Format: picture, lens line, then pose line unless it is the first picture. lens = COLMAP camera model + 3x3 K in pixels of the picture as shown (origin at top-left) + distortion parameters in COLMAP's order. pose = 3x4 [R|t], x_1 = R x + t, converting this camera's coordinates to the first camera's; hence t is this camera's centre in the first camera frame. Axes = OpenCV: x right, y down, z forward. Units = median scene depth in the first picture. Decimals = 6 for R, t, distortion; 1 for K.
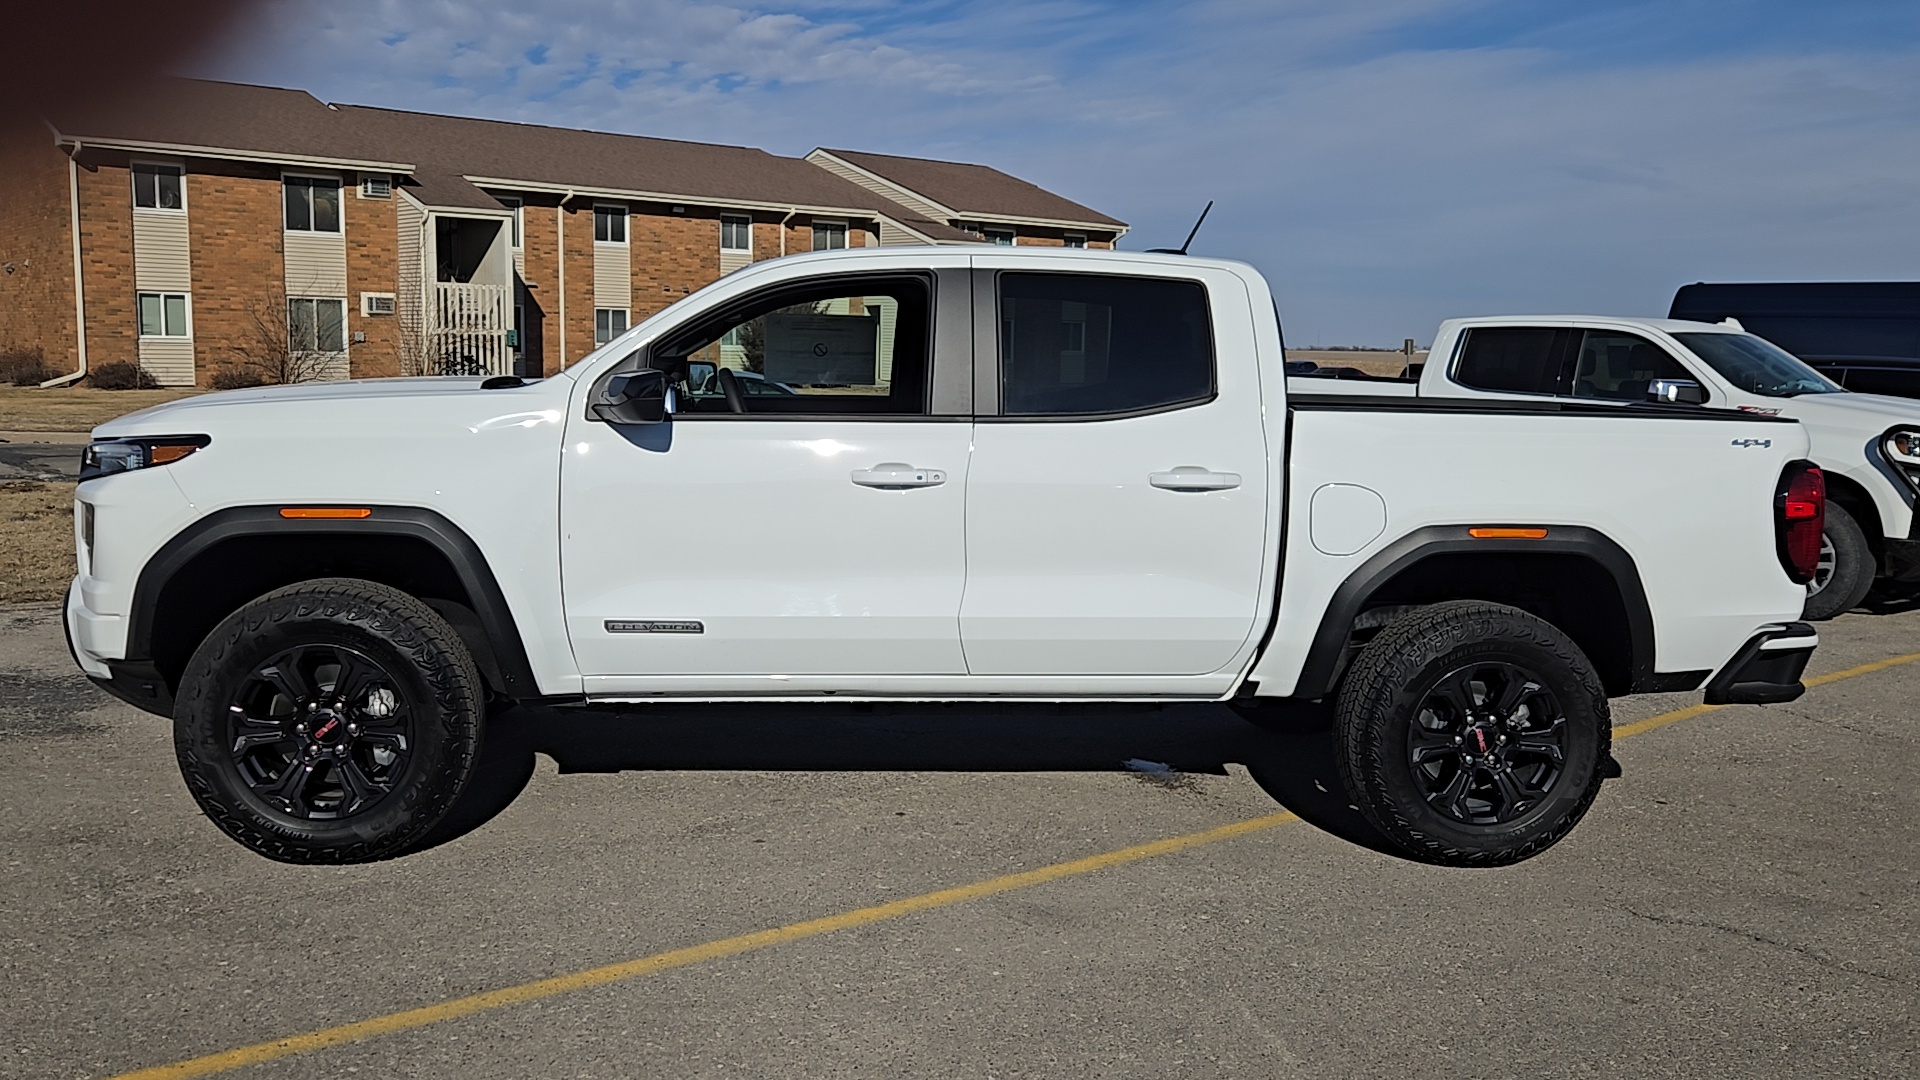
lens RADIAL K [[1604.5, 0, 950.7], [0, 1604.5, 536.0], [0, 0, 1]] dist [0.026882, -0.018971]
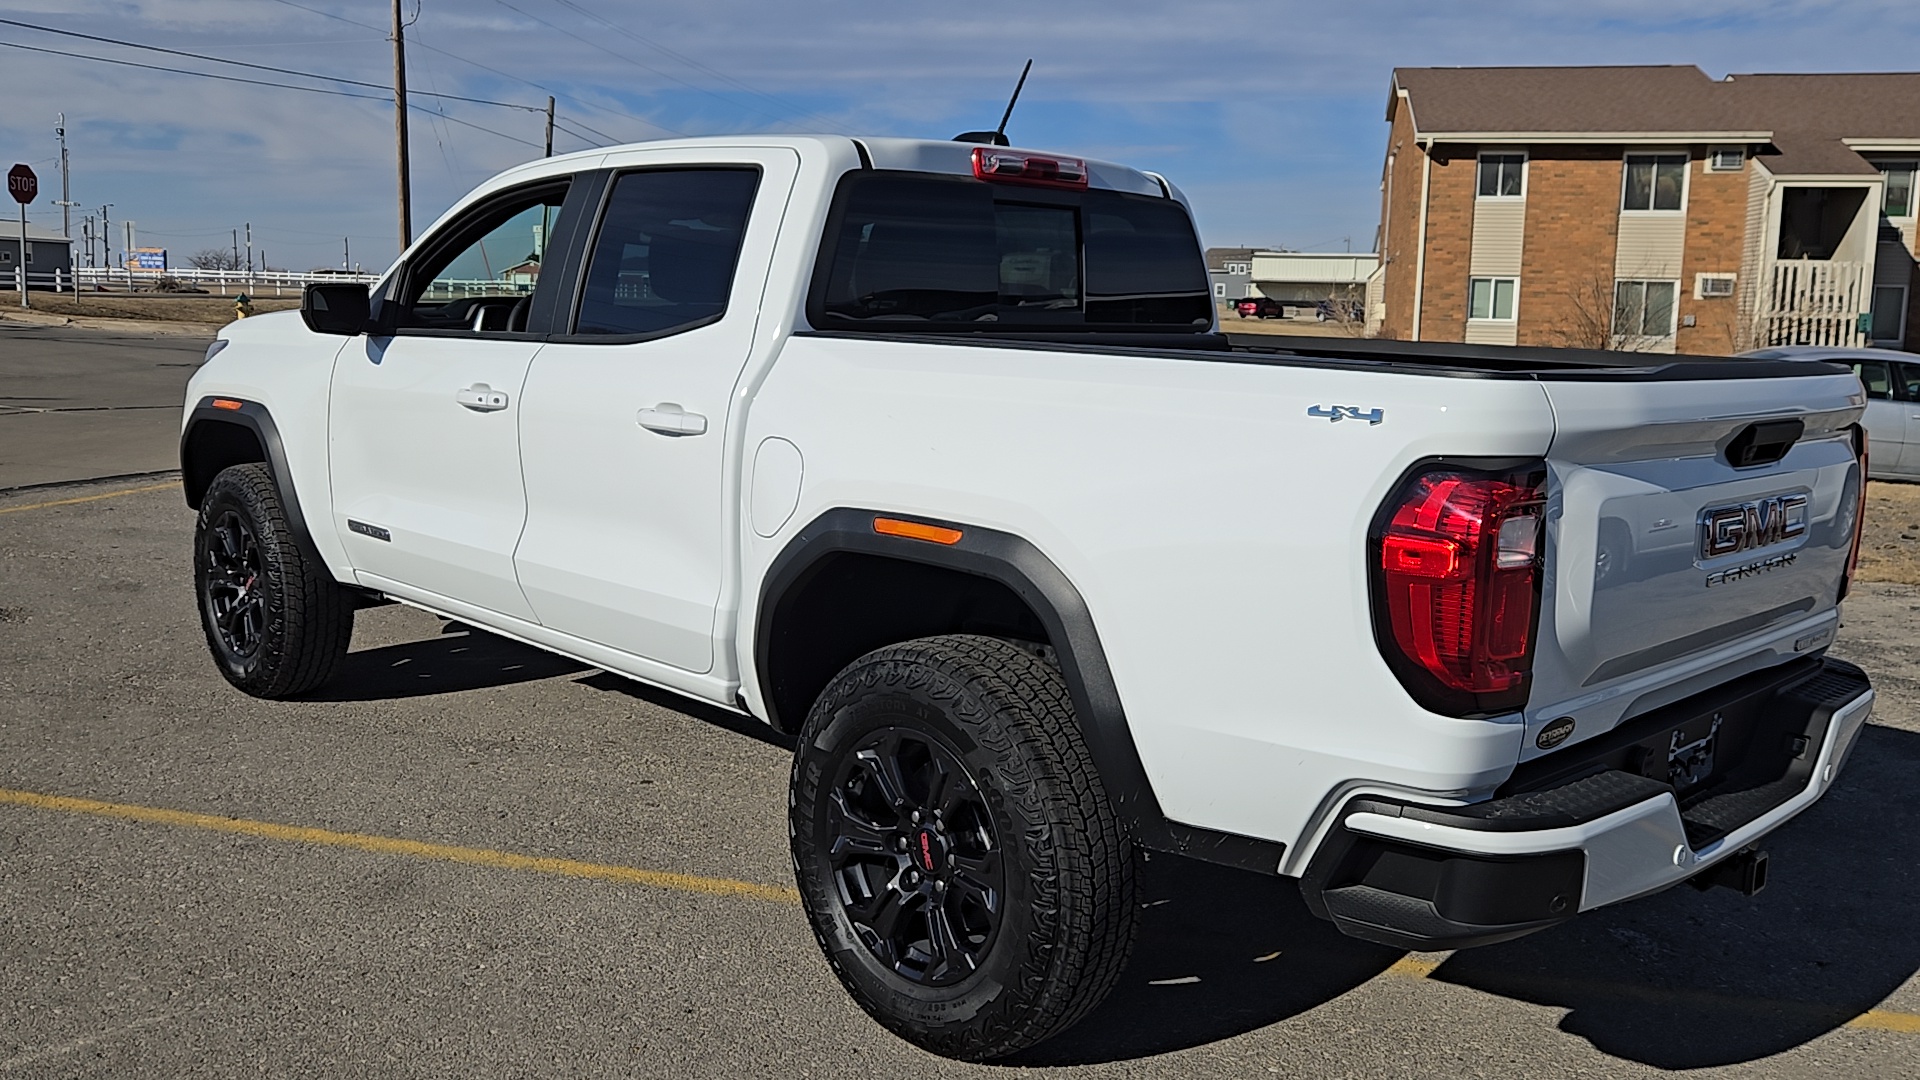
lens RADIAL K [[1604.5, 0, 970.4], [0, 1604.5, 547.0], [0, 0, 1]] dist [0.026882, -0.018971]
pose [[0.637640, 0.112140, -0.762128, 0.101304], [-0.103271, 0.992861, 0.059688, -0.005237], [0.763381, 0.040646, 0.644669, 0.076793]]
